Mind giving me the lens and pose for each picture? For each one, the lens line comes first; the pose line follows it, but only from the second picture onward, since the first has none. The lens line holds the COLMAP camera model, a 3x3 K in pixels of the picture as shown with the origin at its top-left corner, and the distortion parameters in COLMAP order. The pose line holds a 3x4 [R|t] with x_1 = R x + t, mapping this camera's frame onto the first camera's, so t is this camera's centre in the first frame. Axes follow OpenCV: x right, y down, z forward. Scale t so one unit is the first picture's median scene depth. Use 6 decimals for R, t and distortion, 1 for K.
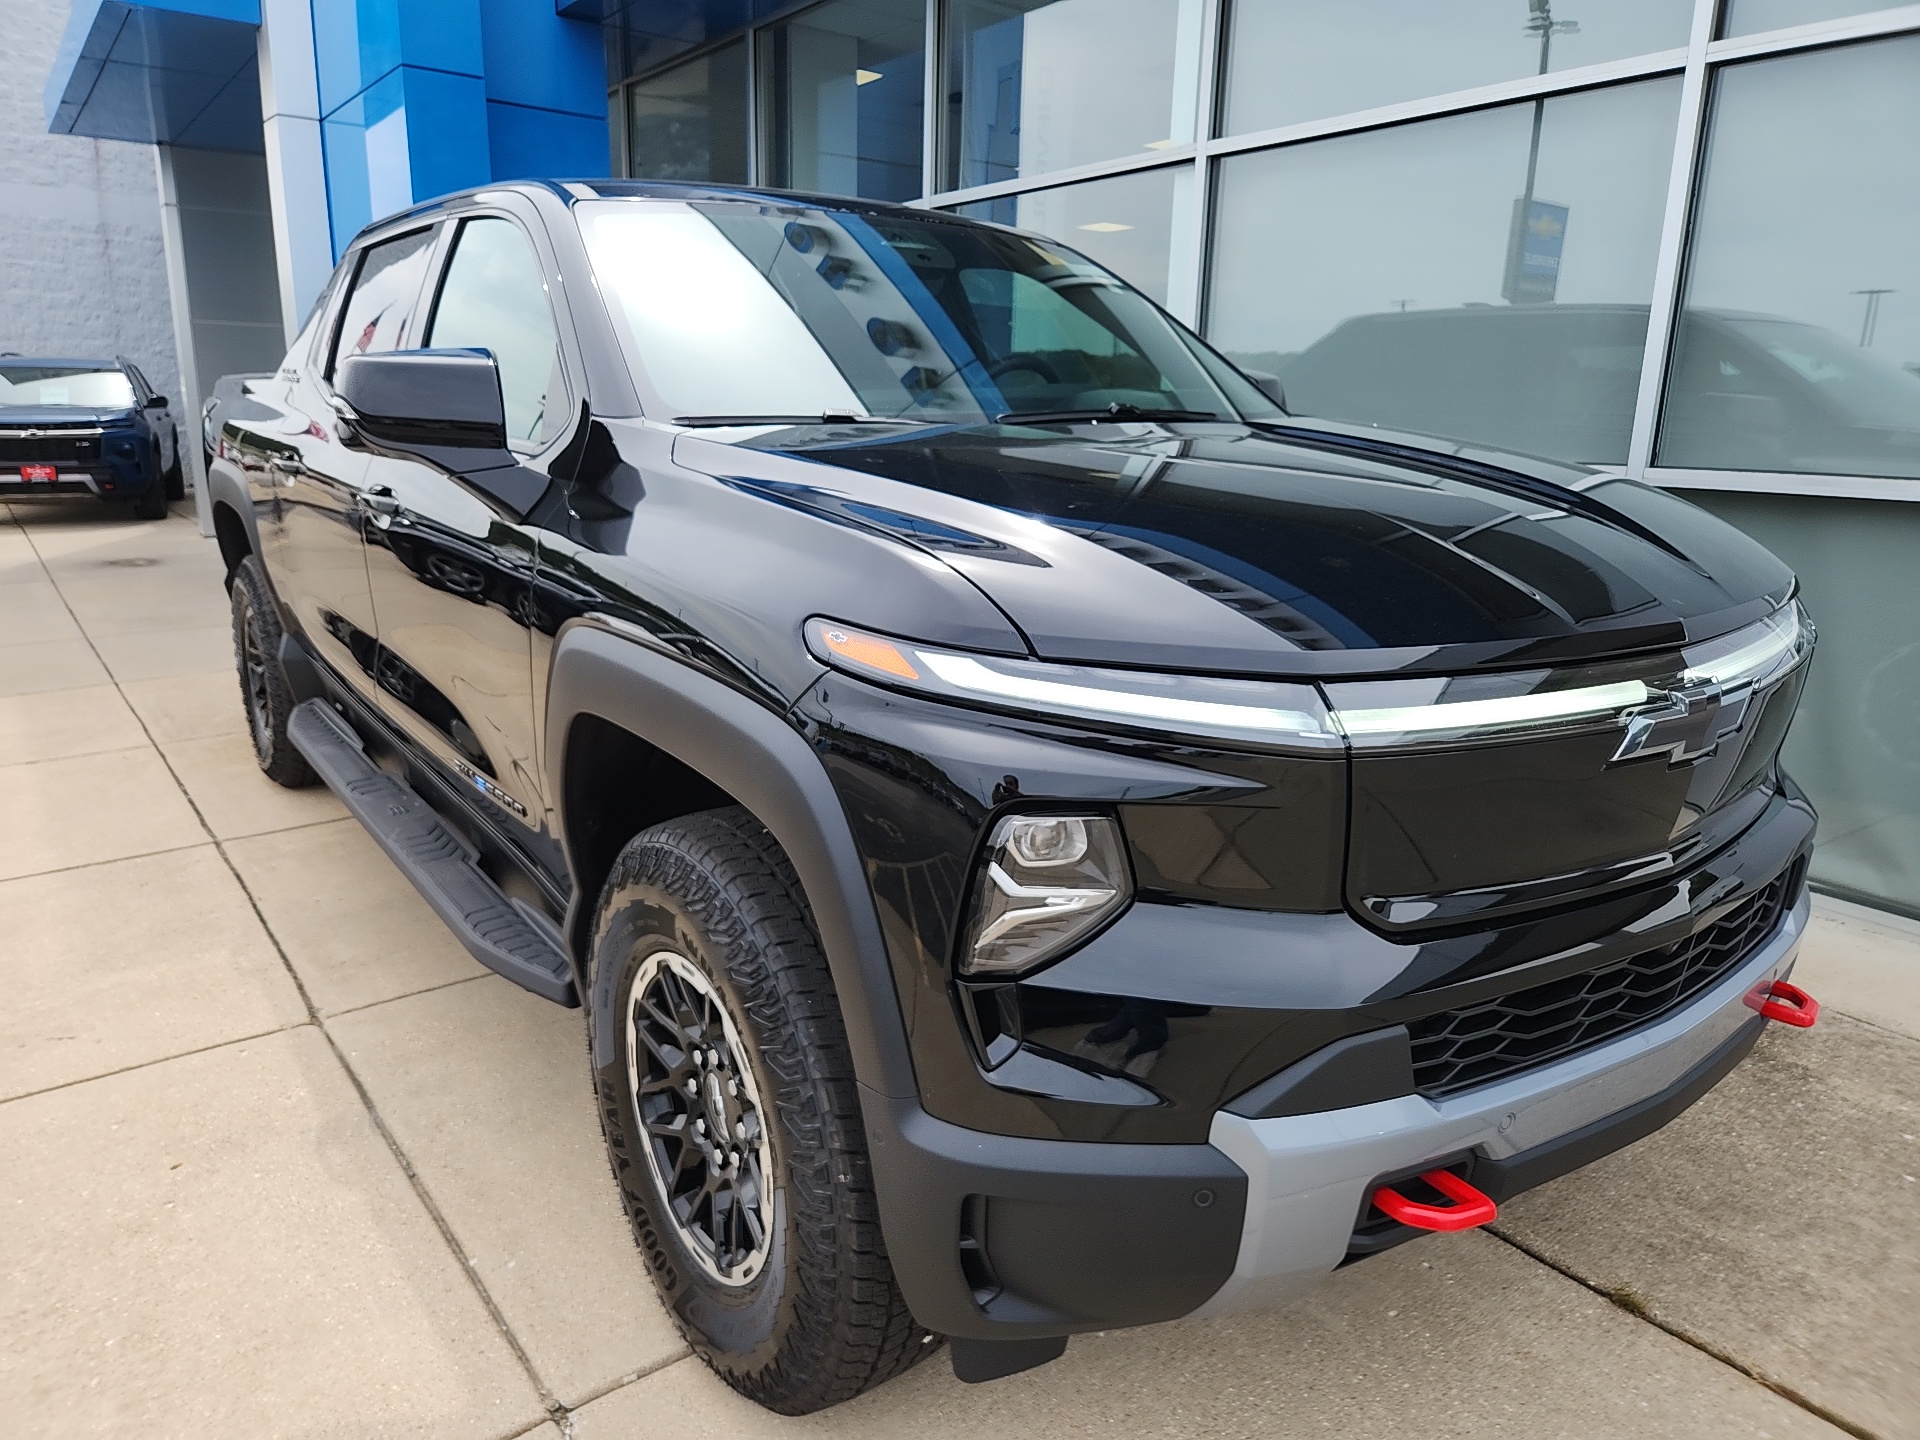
lens RADIAL K [[1262.4, 0, 960.0], [0, 1262.4, 720.0], [0, 0, 1]] dist [0.060421, -0.061274]
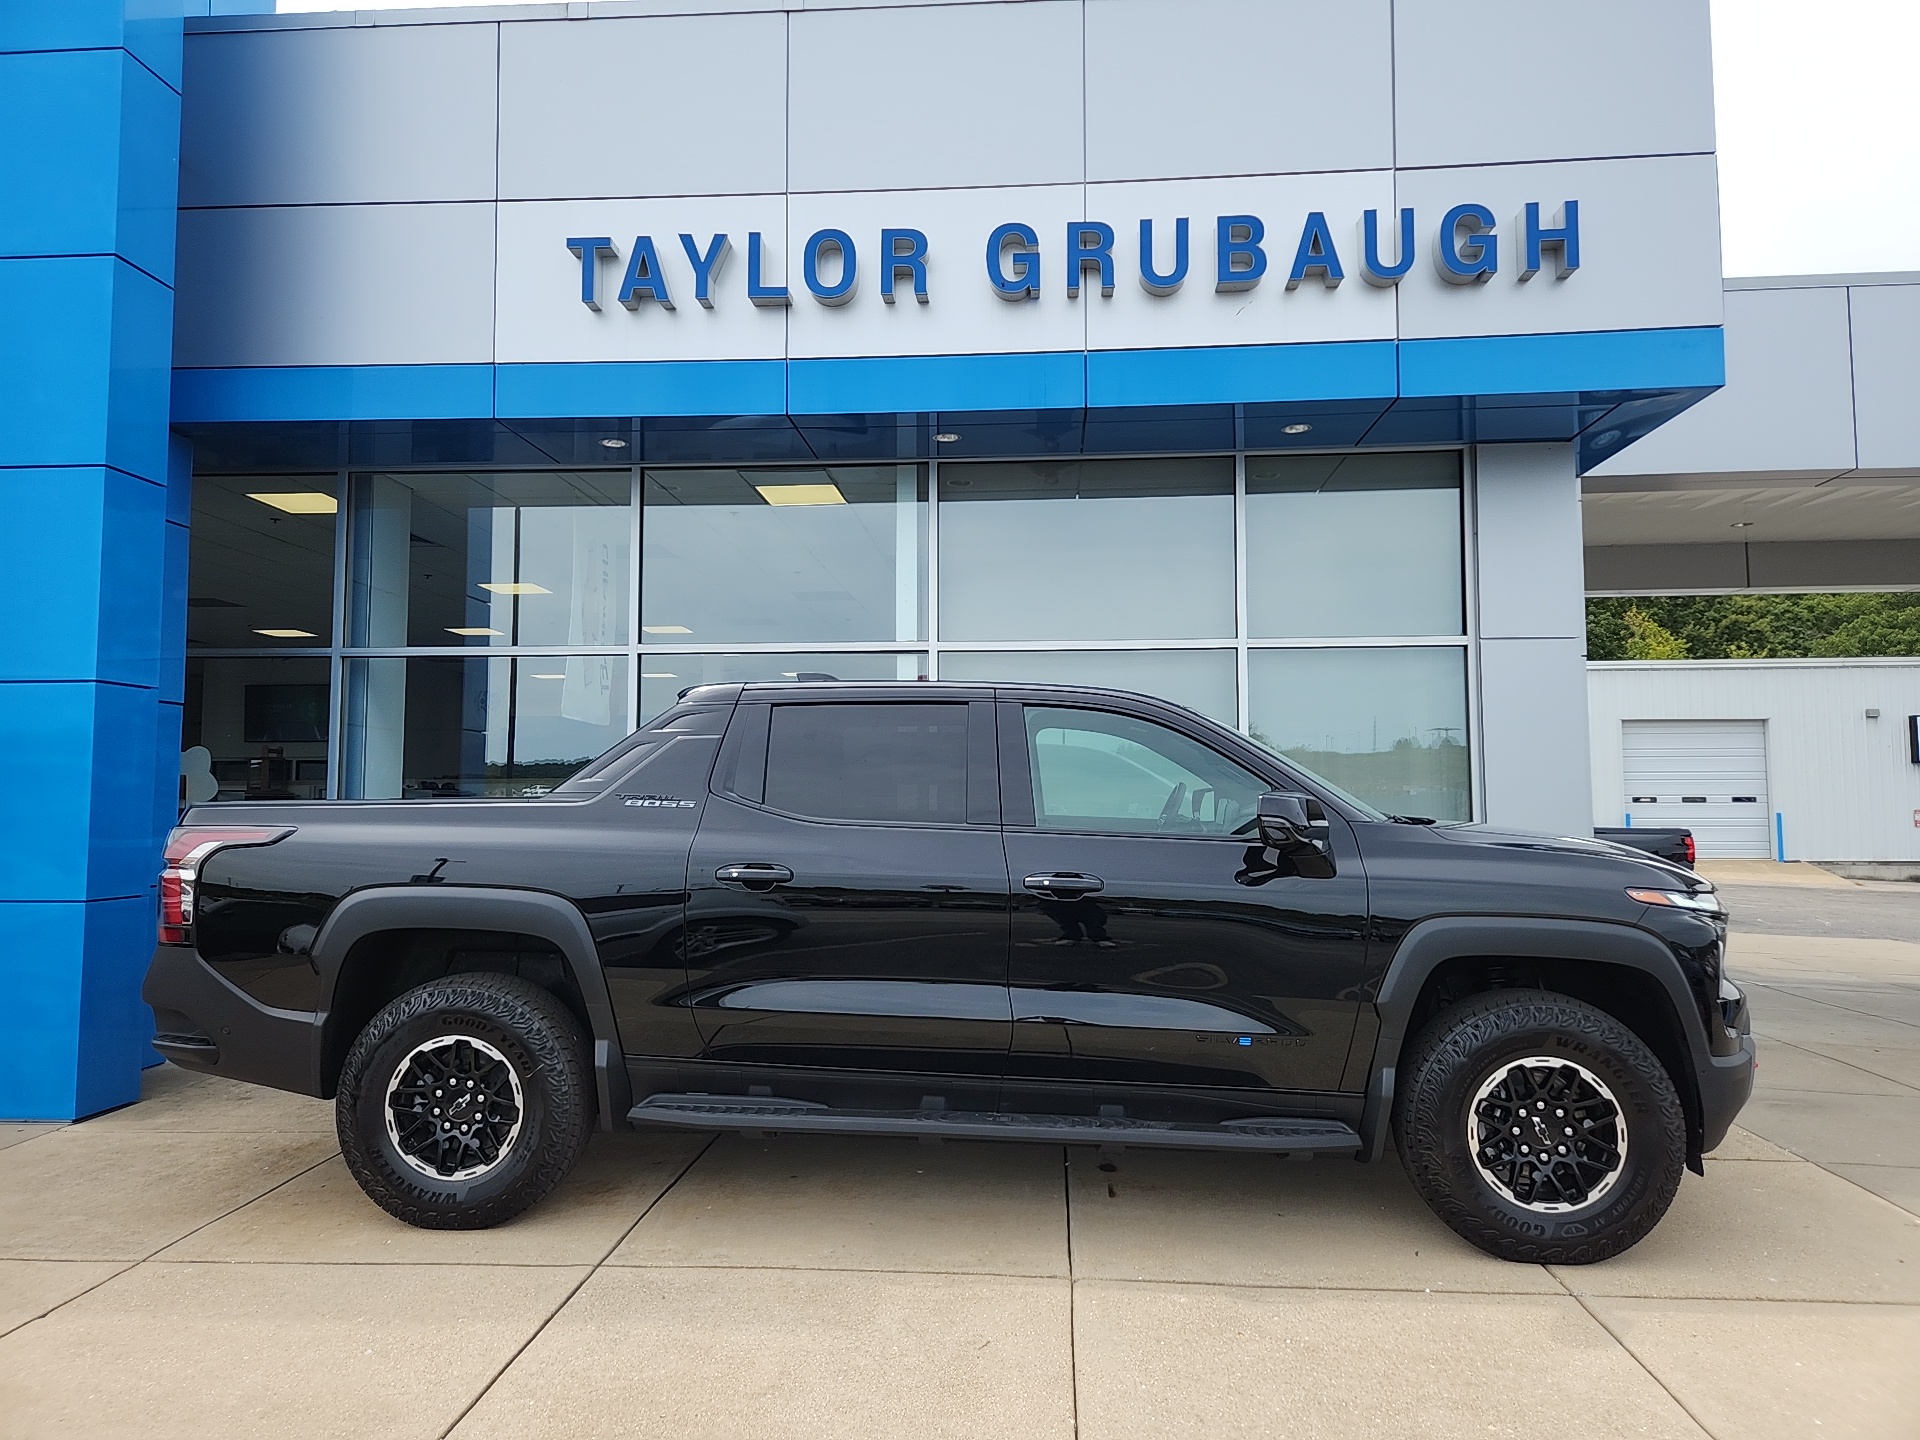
lens RADIAL K [[1262.4, 0, 960.0], [0, 1262.4, 720.0], [0, 0, 1]] dist [0.060421, -0.061274]
pose [[0.669281, 0.032540, 0.742296, -2.487585], [0.192947, 0.957156, -0.215926, -0.086368], [-0.717520, 0.287739, 0.634328, 0.127345]]
